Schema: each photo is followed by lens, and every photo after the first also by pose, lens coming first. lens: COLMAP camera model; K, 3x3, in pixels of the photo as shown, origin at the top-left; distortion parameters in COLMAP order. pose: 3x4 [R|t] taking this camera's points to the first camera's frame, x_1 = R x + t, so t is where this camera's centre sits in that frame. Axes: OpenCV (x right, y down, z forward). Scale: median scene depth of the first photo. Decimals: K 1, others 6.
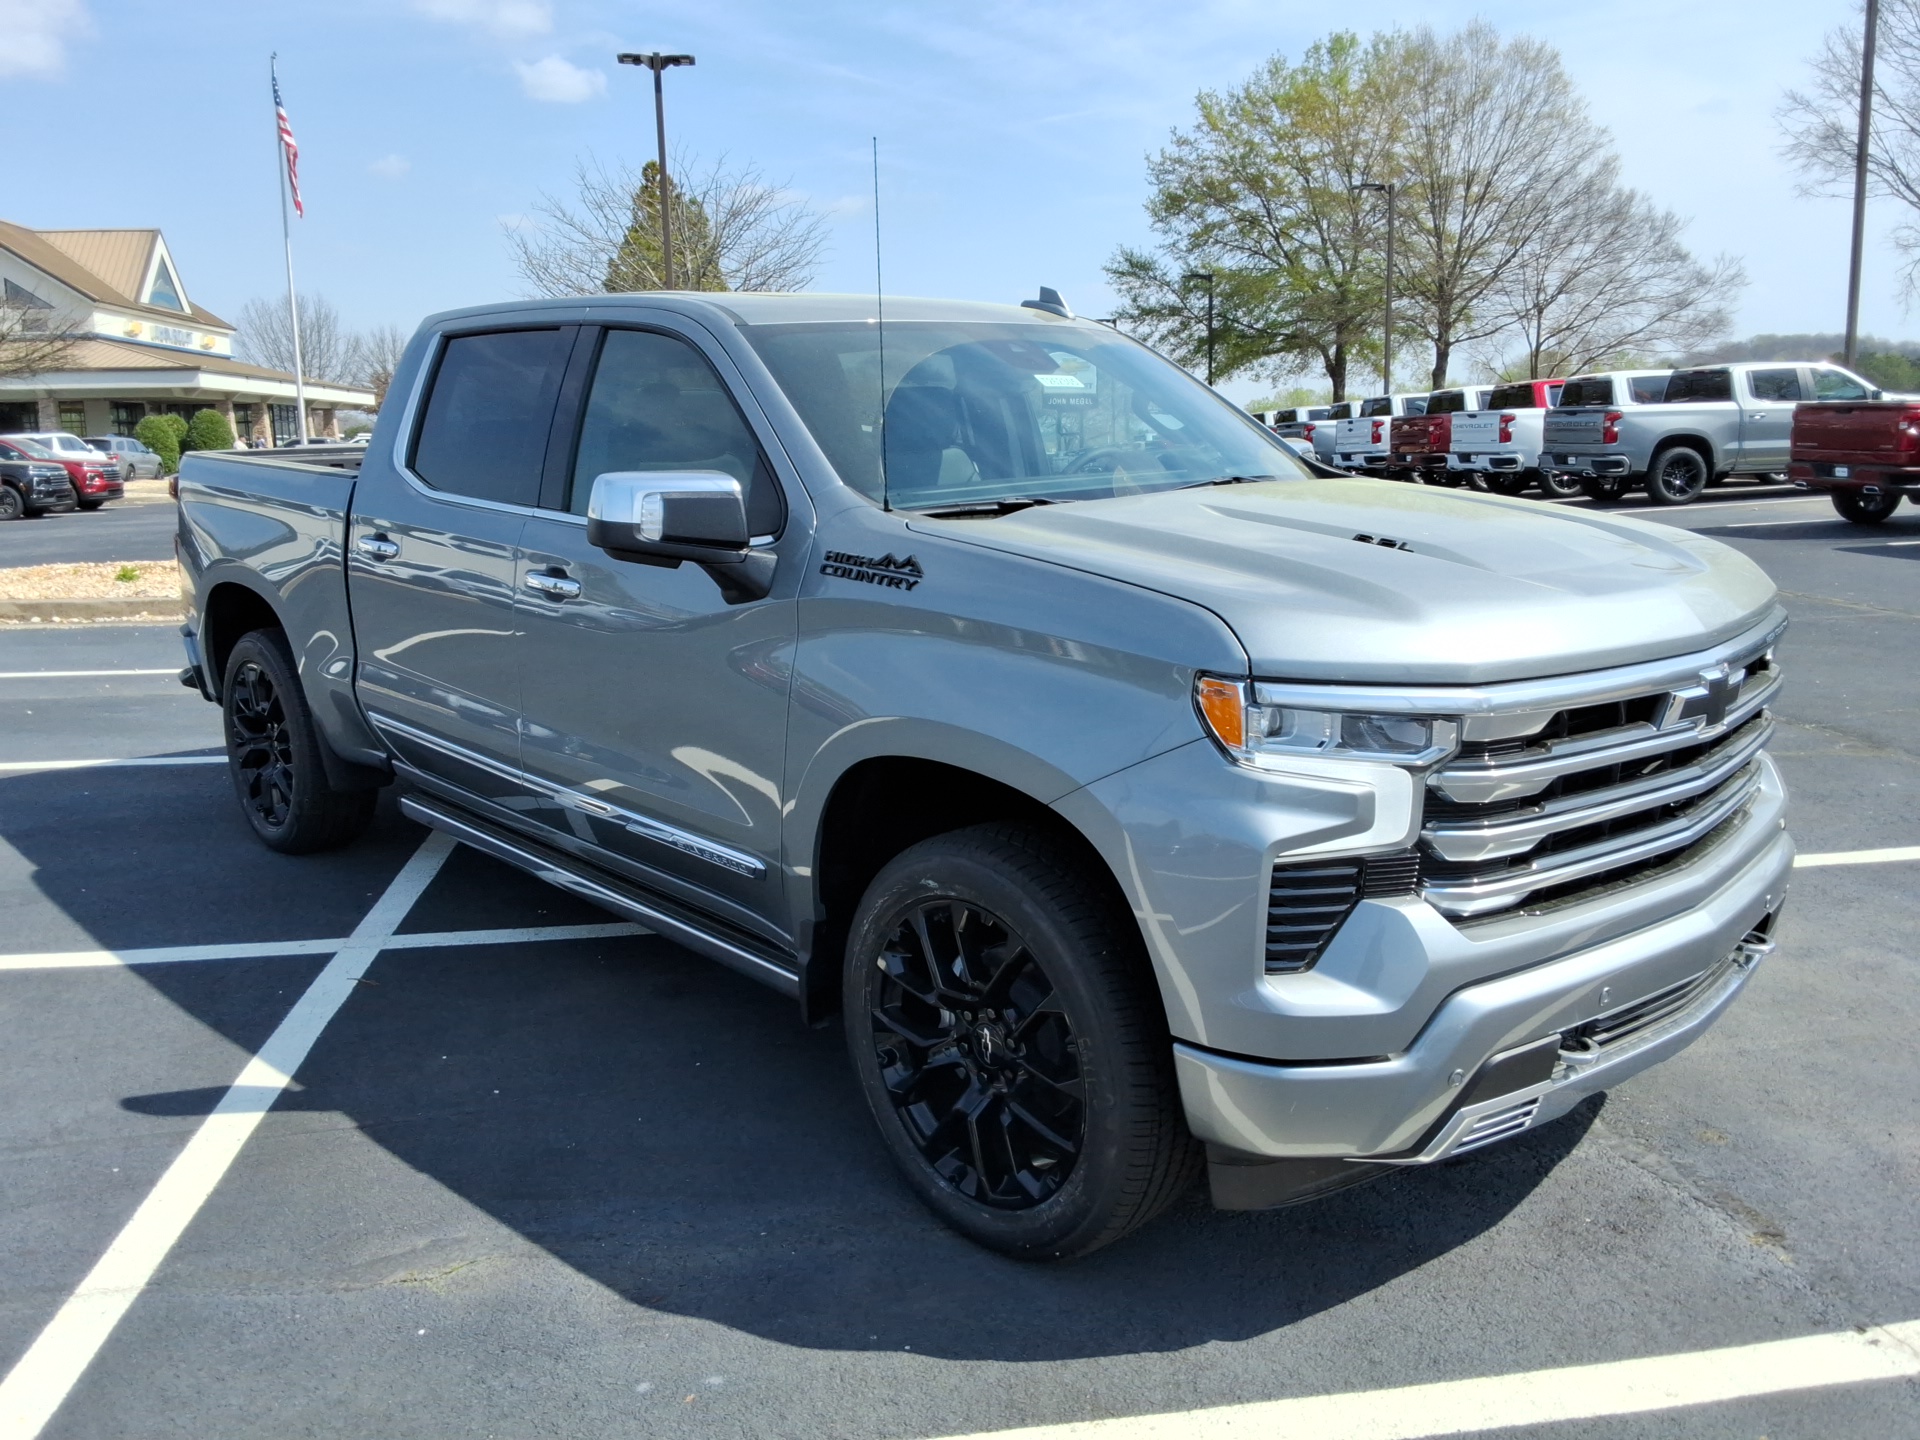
lens RADIAL K [[1550.5, 0, 971.2], [0, 1550.5, 688.4], [0, 0, 1]] dist [0.091599, -0.144334]
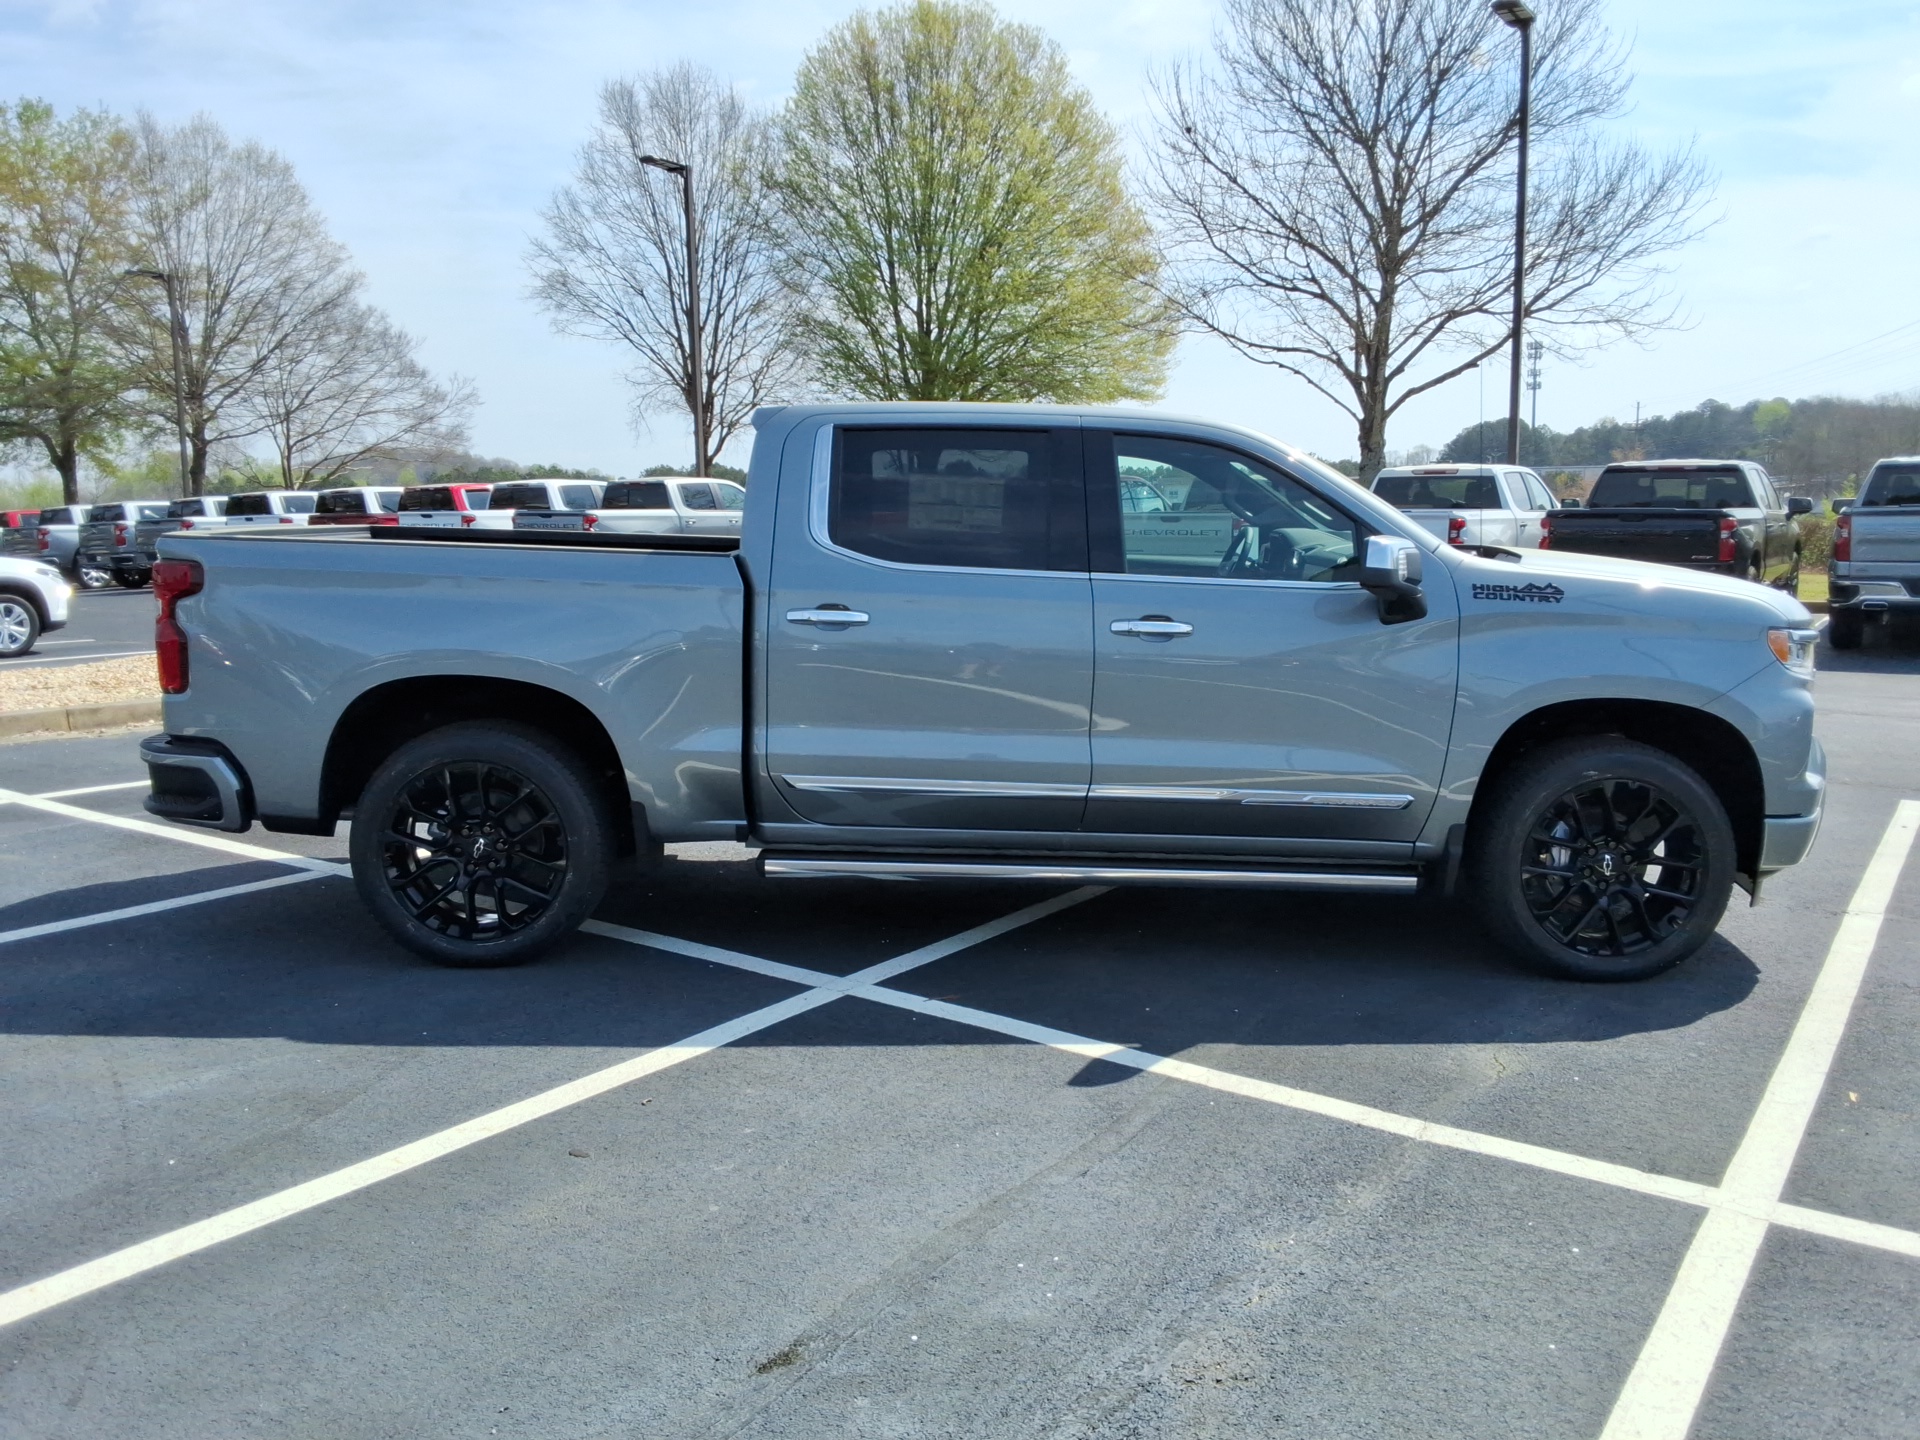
lens RADIAL K [[1550.5, 0, 963.7], [0, 1550.5, 709.7], [0, 0, 1]] dist [0.091599, -0.144334]
pose [[0.675423, -0.077599, 0.733336, -0.101072], [0.115900, 0.993260, -0.001643, -0.001190], [-0.728266, 0.086103, 0.679864, 0.019373]]
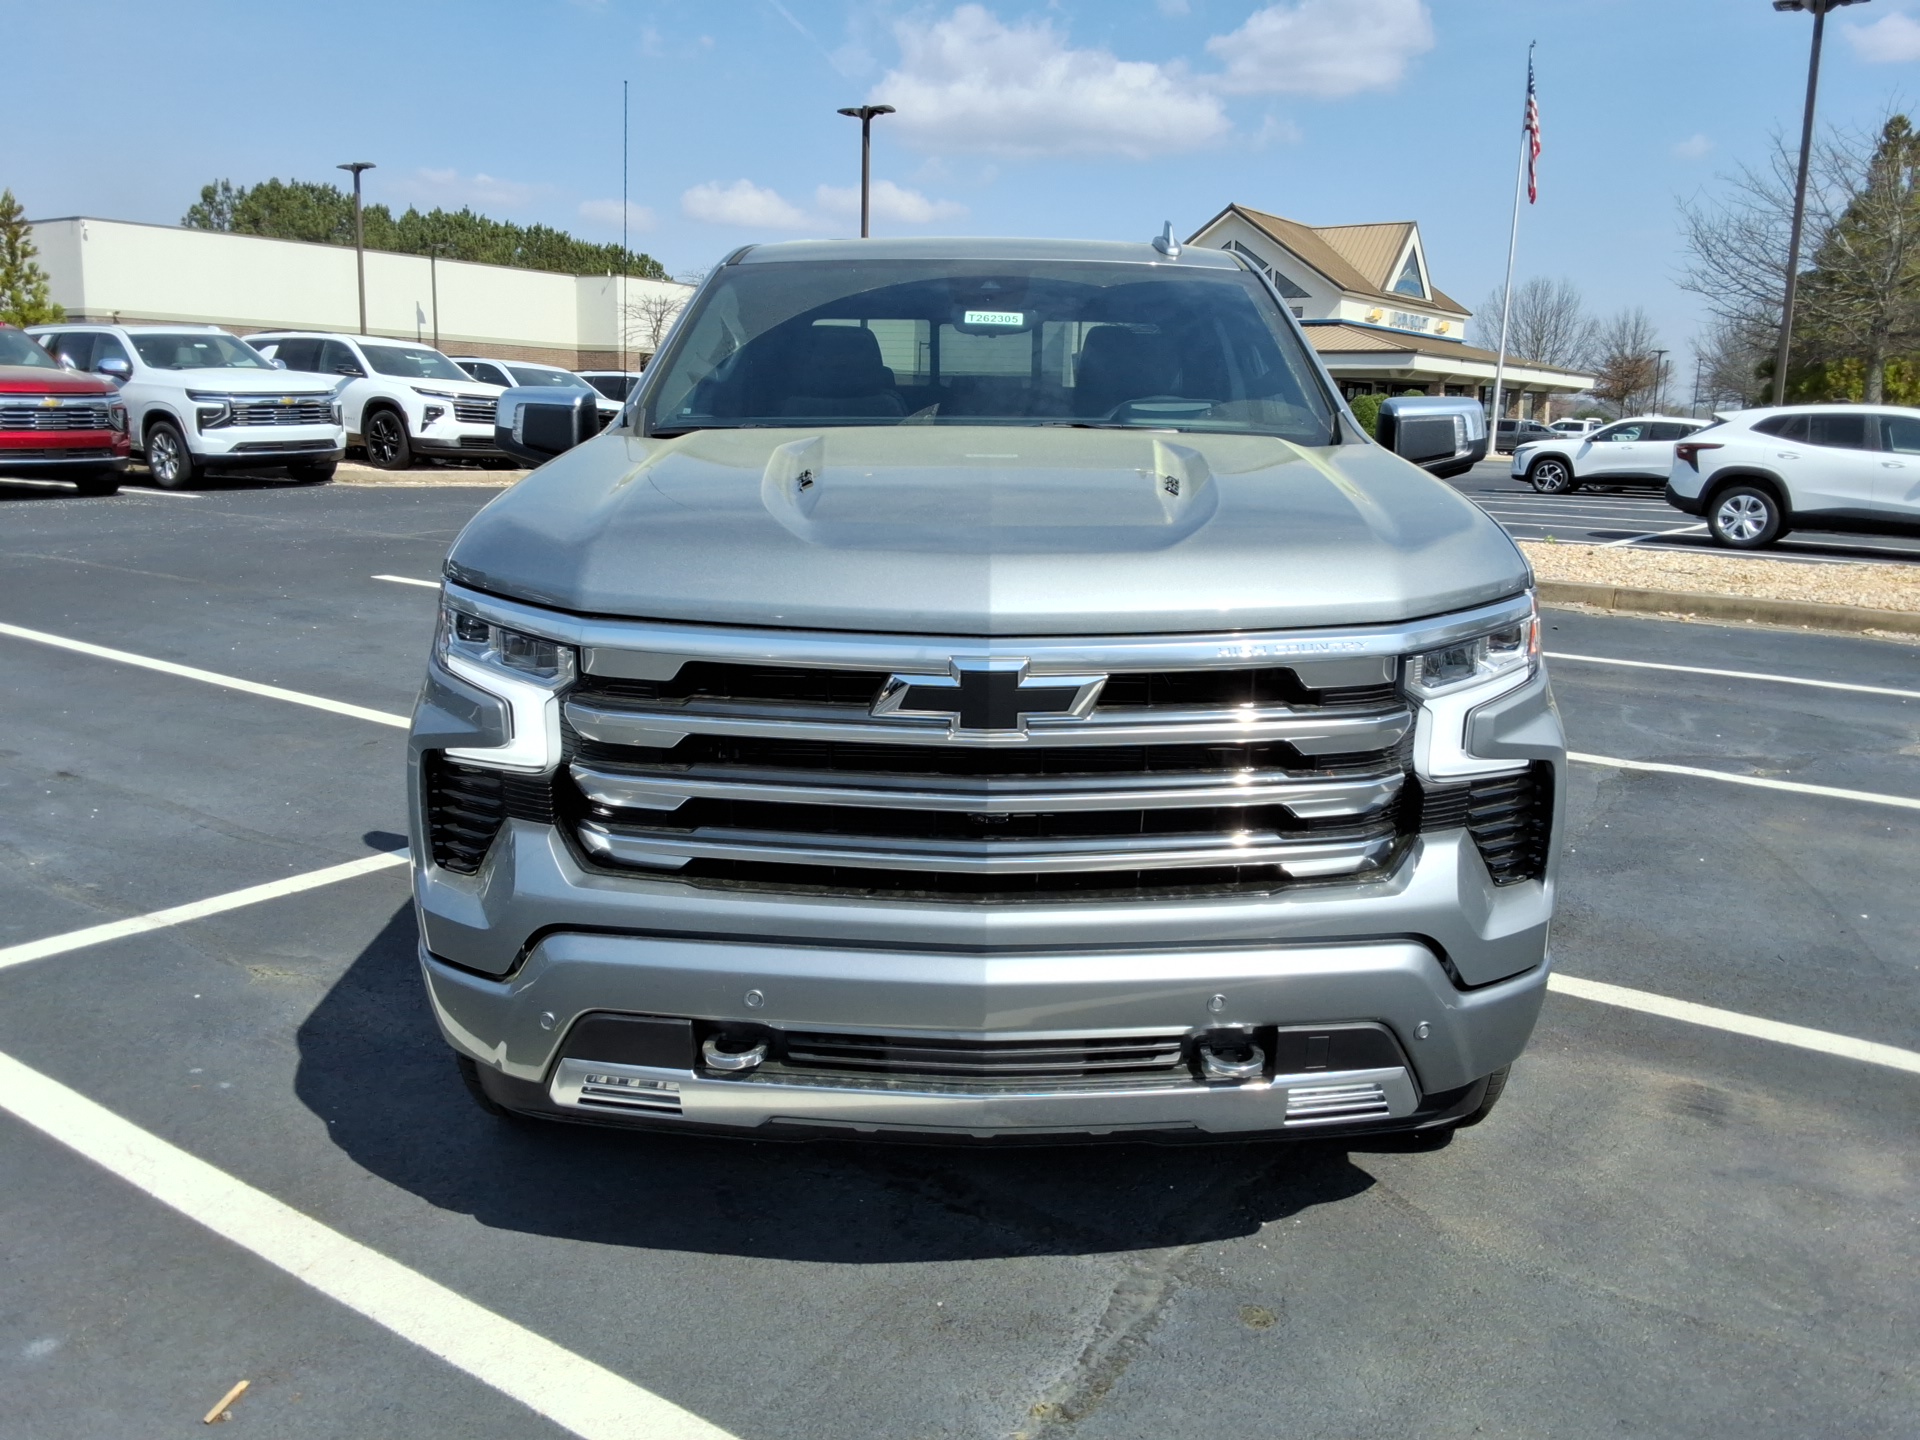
lens RADIAL K [[1550.5, 0, 990.9], [0, 1550.5, 705.7], [0, 0, 1]] dist [0.091599, -0.144334]
pose [[0.727133, 0.162267, -0.667044, 0.057230], [-0.149698, 0.985759, 0.076615, -0.002817], [0.669977, 0.044146, 0.741068, 0.024081]]
